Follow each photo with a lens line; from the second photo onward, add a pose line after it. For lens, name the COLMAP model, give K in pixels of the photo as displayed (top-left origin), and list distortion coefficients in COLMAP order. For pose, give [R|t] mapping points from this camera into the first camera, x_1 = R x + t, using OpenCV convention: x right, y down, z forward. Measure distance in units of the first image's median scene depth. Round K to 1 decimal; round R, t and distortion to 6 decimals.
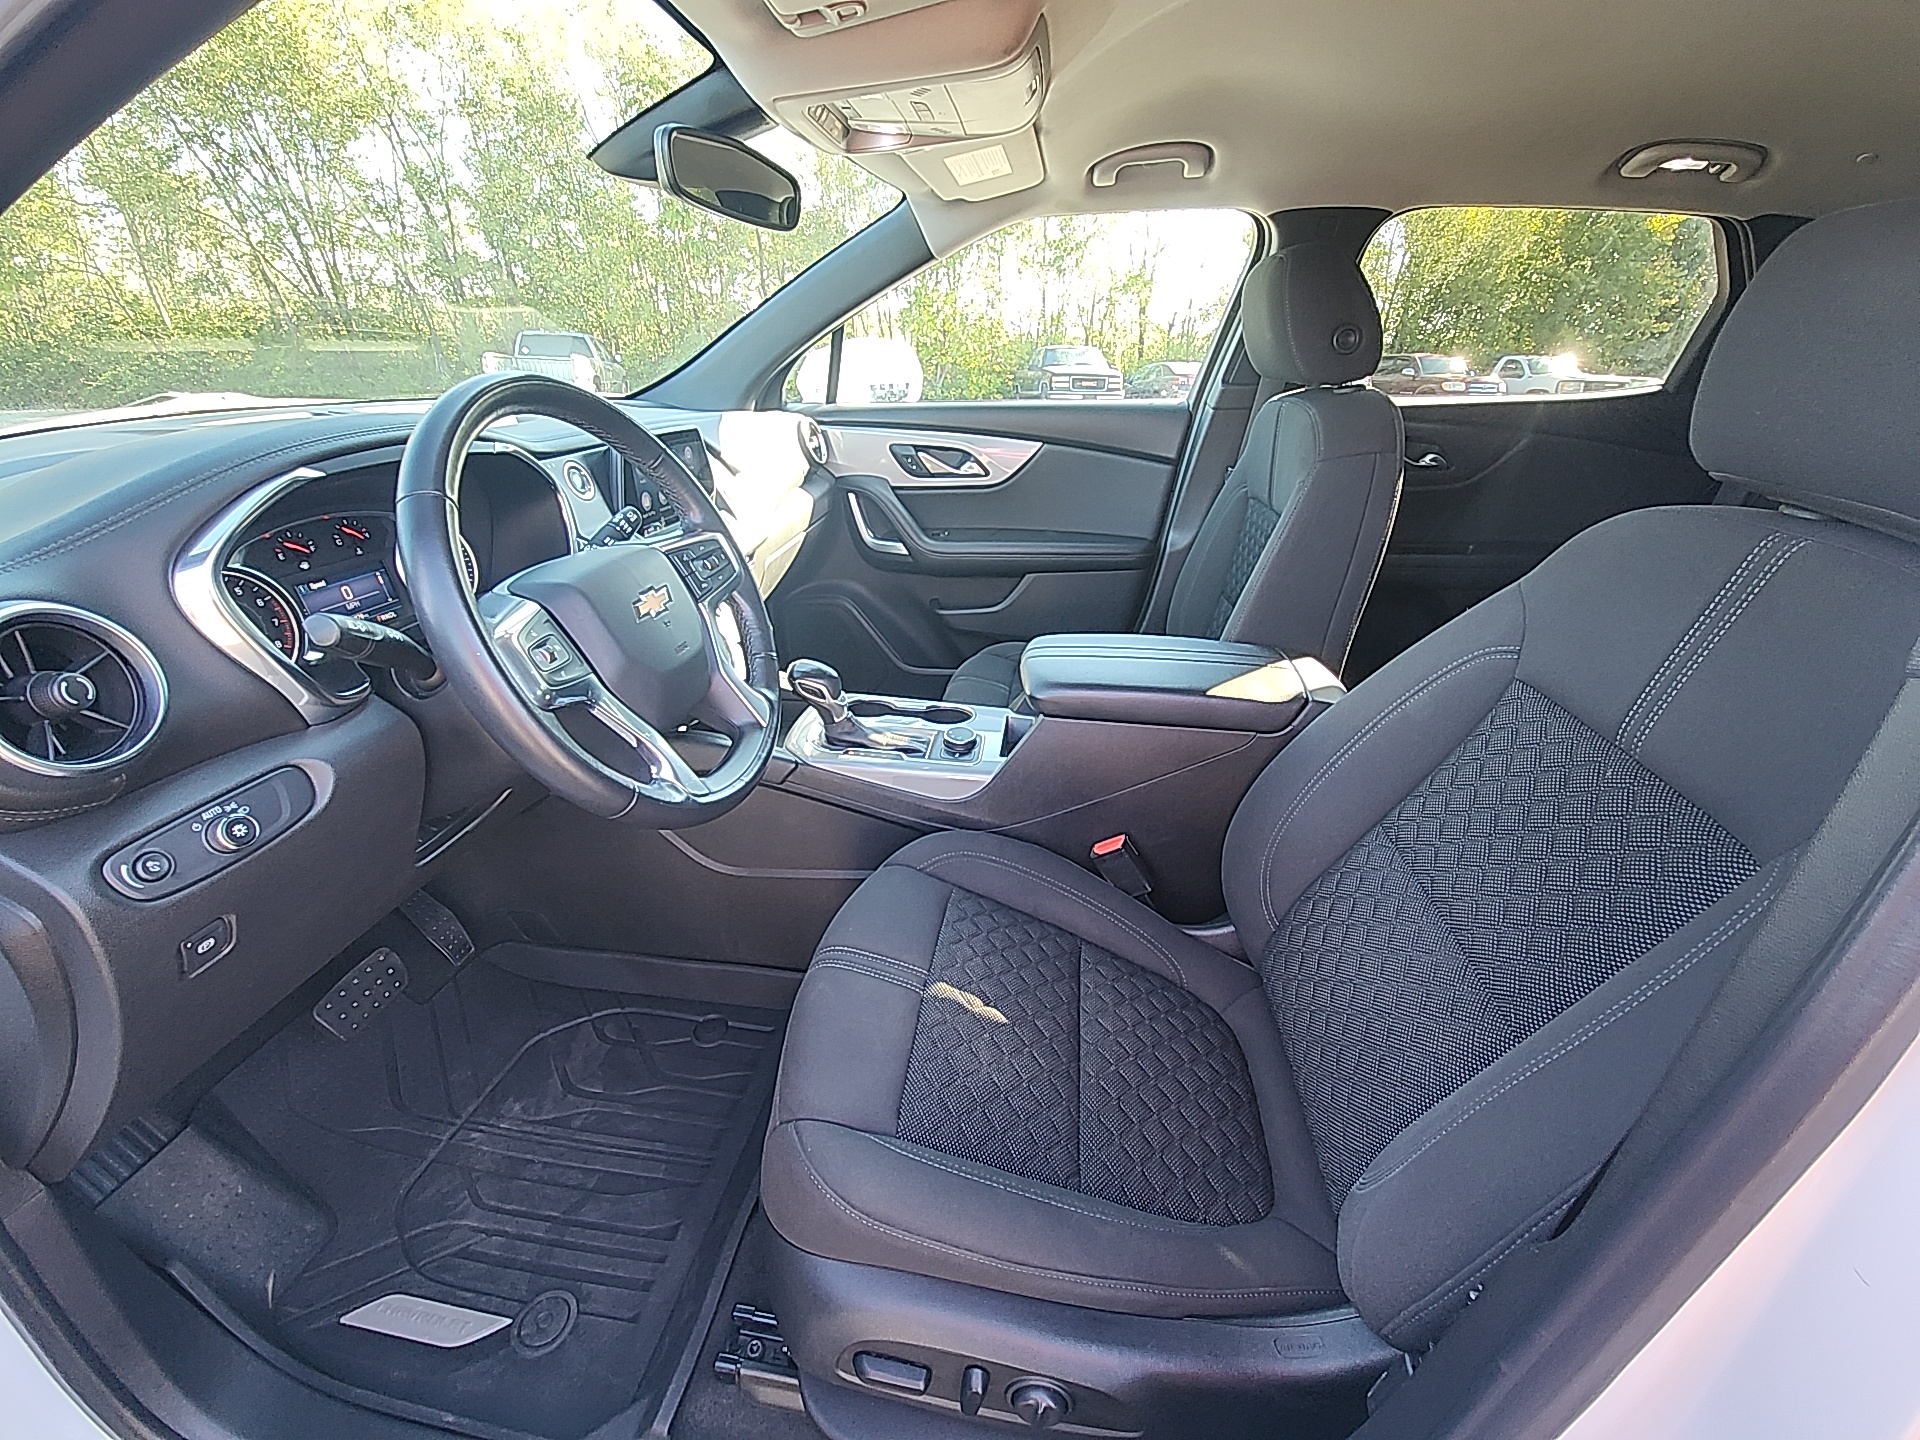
lens RADIAL K [[777.2, 0, 943.7], [0, 777.2, 703.3], [0, 0, 1]] dist [0.011804, -0.006806]
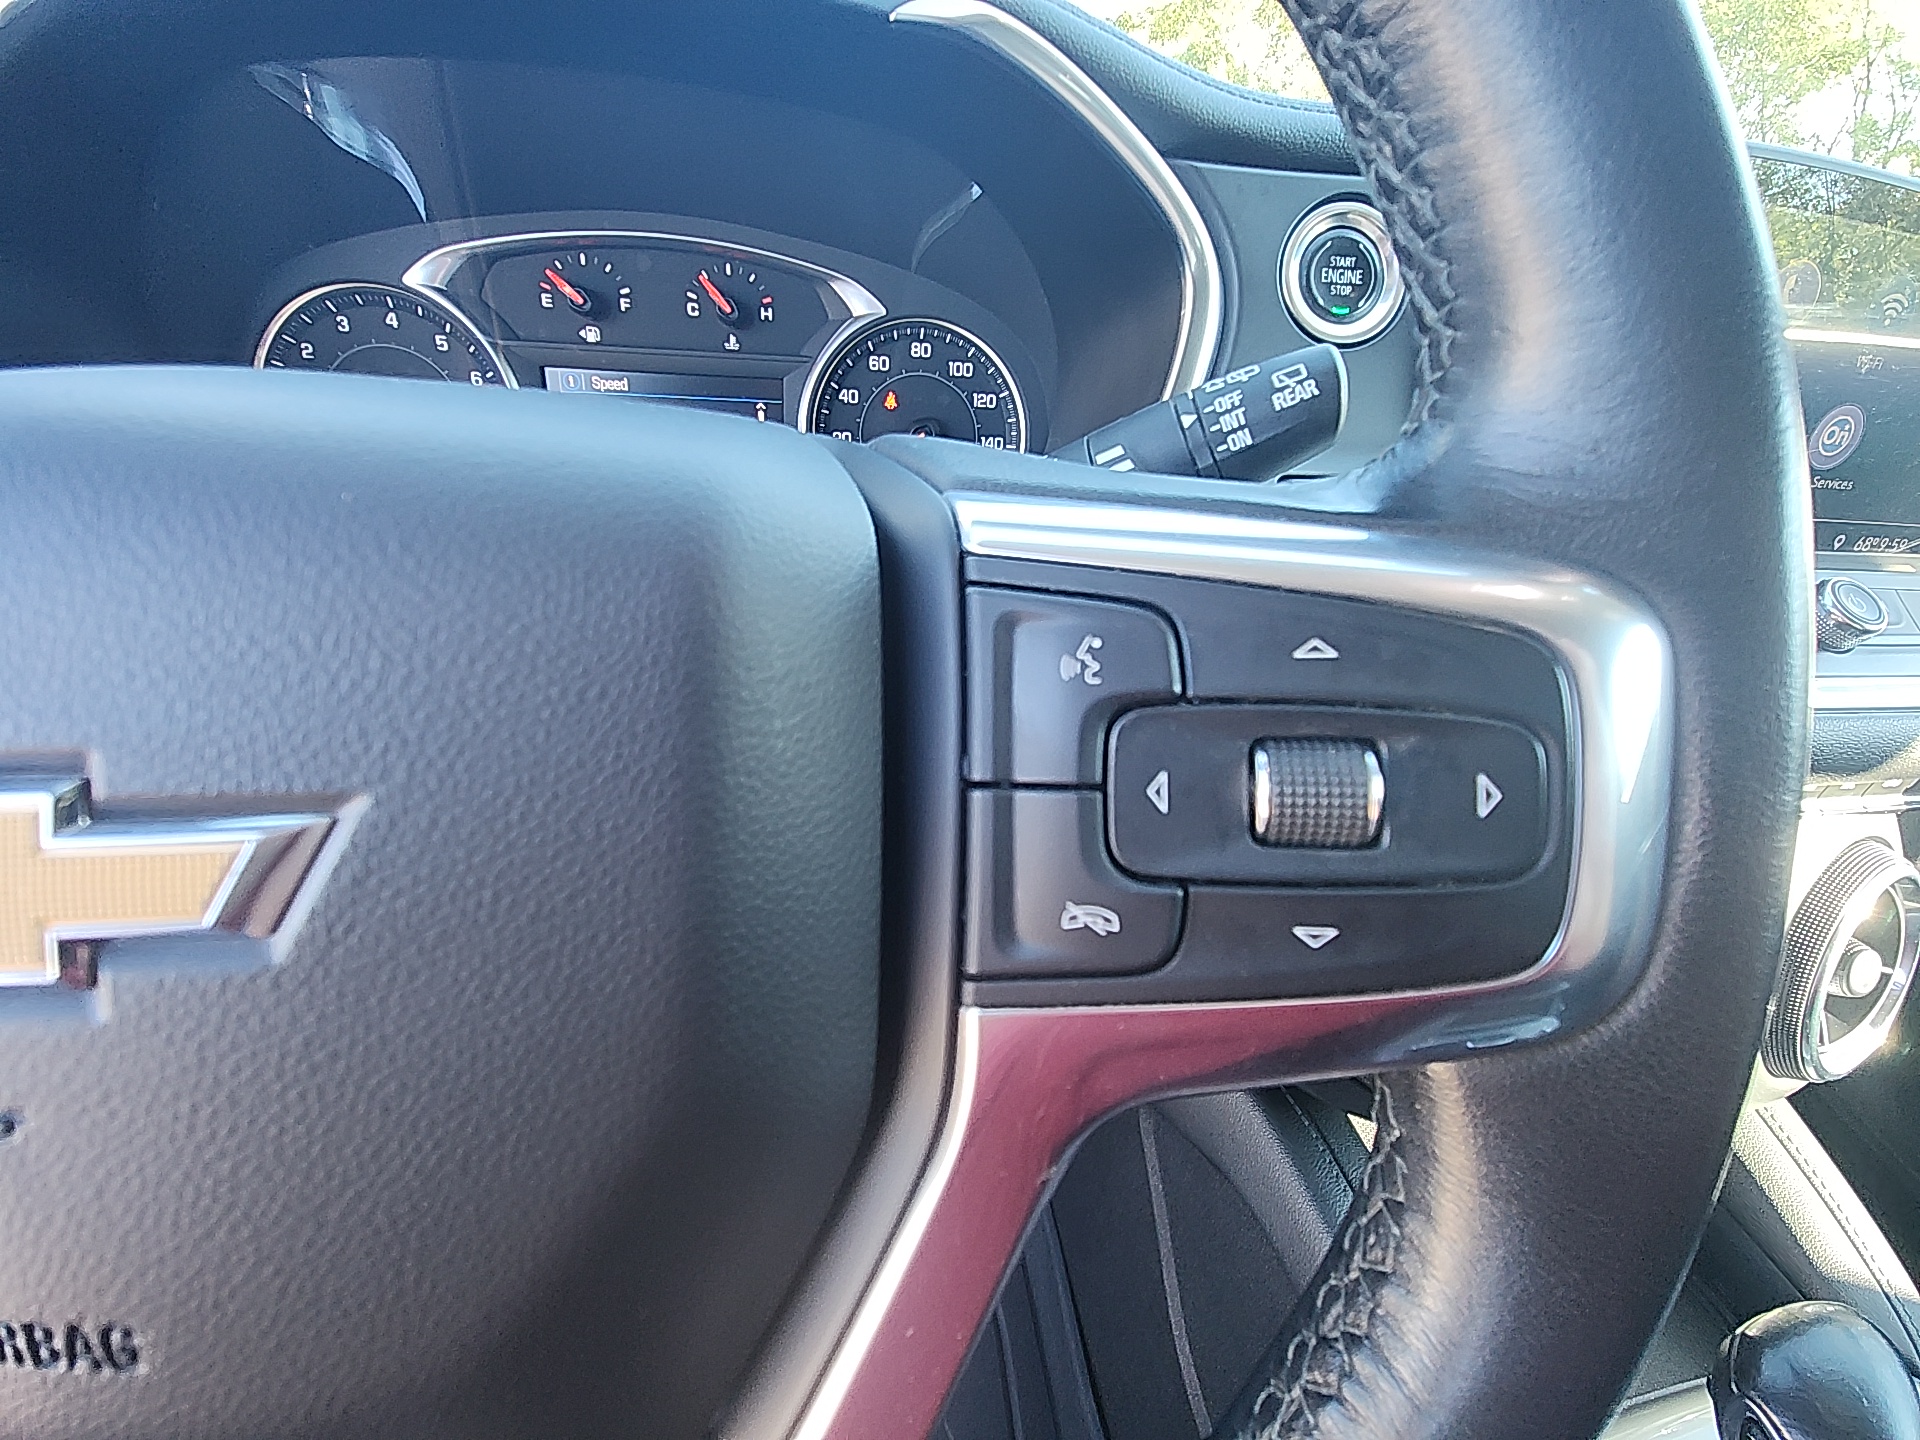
lens RADIAL K [[755.2, 0, 944.6], [0, 755.2, 713.3], [0, 0, 1]] dist [0.016286, -0.015421]
pose [[0.257355, 0.481302, -0.837924, -0.115057], [-0.441709, 0.829831, 0.340989, -0.104549], [0.859454, 0.282364, 0.426156, 0.463013]]
